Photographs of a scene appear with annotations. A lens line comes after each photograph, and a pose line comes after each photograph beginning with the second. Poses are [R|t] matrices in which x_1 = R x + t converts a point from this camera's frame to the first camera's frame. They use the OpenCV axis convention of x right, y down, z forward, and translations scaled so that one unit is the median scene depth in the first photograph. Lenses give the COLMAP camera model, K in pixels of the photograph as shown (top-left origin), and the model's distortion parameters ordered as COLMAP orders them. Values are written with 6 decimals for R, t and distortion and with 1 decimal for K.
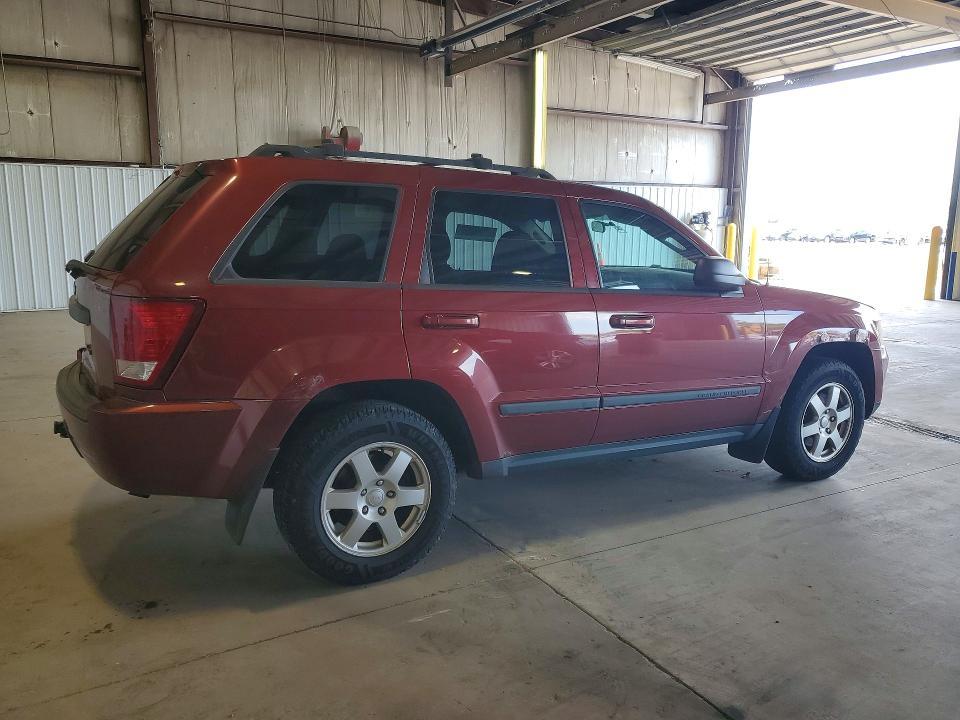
lens RADIAL K [[752.9, 0, 480.0], [0, 752.9, 360.0], [0, 0, 1]] dist [-0.000694, 0.001669]
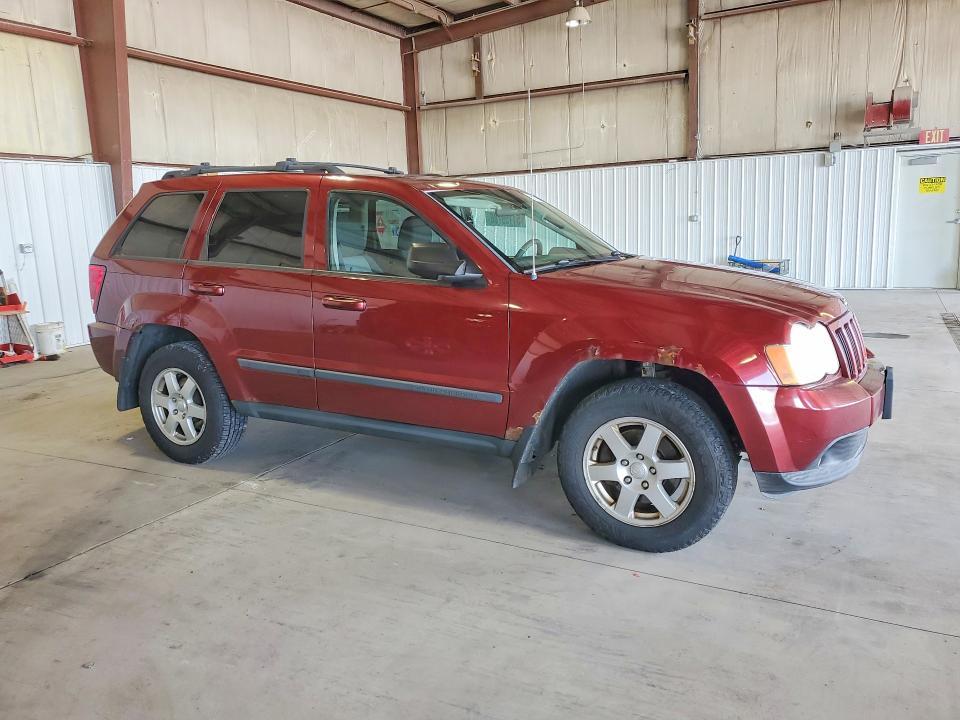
lens RADIAL K [[729.3, 0, 480.4], [0, 729.3, 378.0], [0, 0, 1]] dist [0.006189, 0.008392]
pose [[0.535043, 0.150286, -0.831350, 0.363157], [-0.108092, 0.988140, 0.109063, -0.026327], [0.837881, 0.031509, 0.544942, 0.183127]]
